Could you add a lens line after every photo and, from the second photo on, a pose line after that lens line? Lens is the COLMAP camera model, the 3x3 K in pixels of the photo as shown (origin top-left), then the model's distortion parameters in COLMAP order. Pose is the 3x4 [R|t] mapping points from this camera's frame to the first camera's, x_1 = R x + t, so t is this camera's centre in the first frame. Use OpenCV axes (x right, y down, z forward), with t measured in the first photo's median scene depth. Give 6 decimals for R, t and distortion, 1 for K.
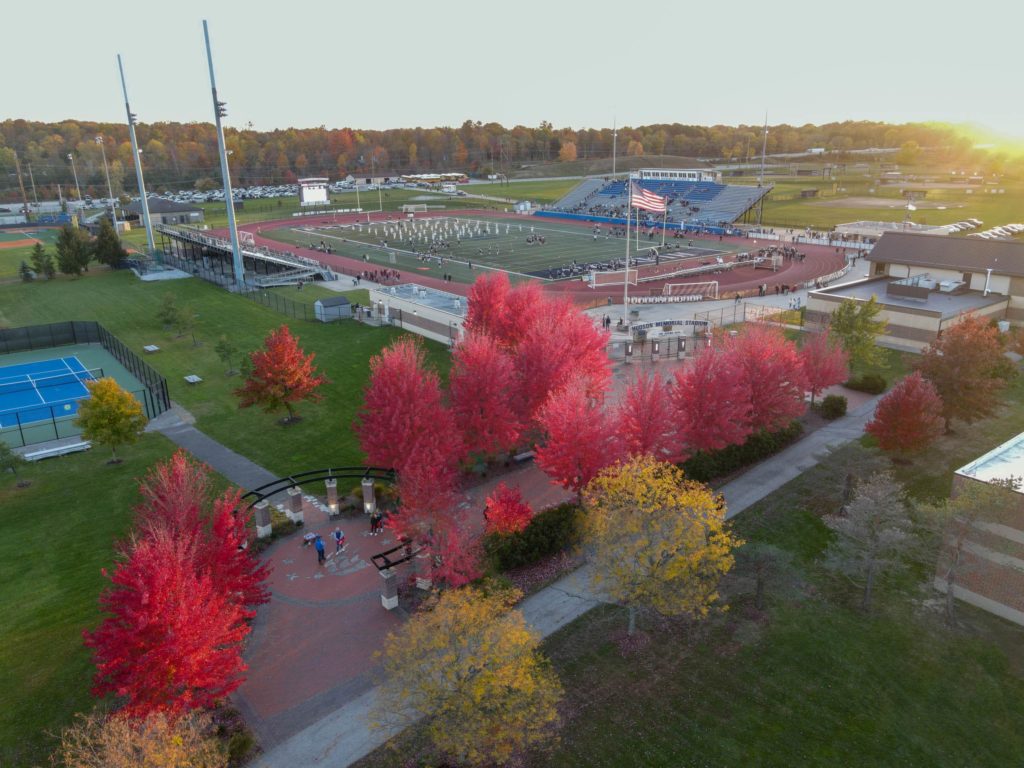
lens RADIAL K [[756.0, 0, 512.0], [0, 756.0, 384.0], [0, 0, 1]] dist [-0.000829, 0.026669]
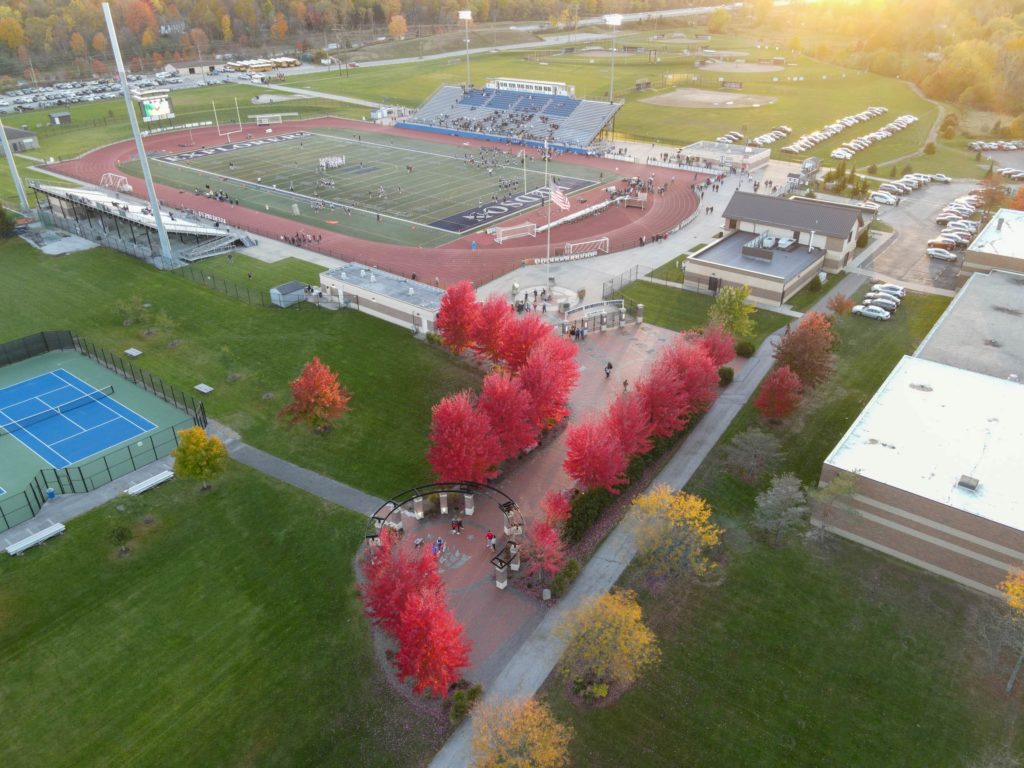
lens RADIAL K [[756.0, 0, 512.0], [0, 756.0, 384.0], [0, 0, 1]] dist [-0.000829, 0.026669]
pose [[0.971890, -0.109258, 0.208546, -0.153678], [0.068973, 0.979067, 0.191498, -0.151329], [-0.225103, -0.171730, 0.959081, -0.158541]]
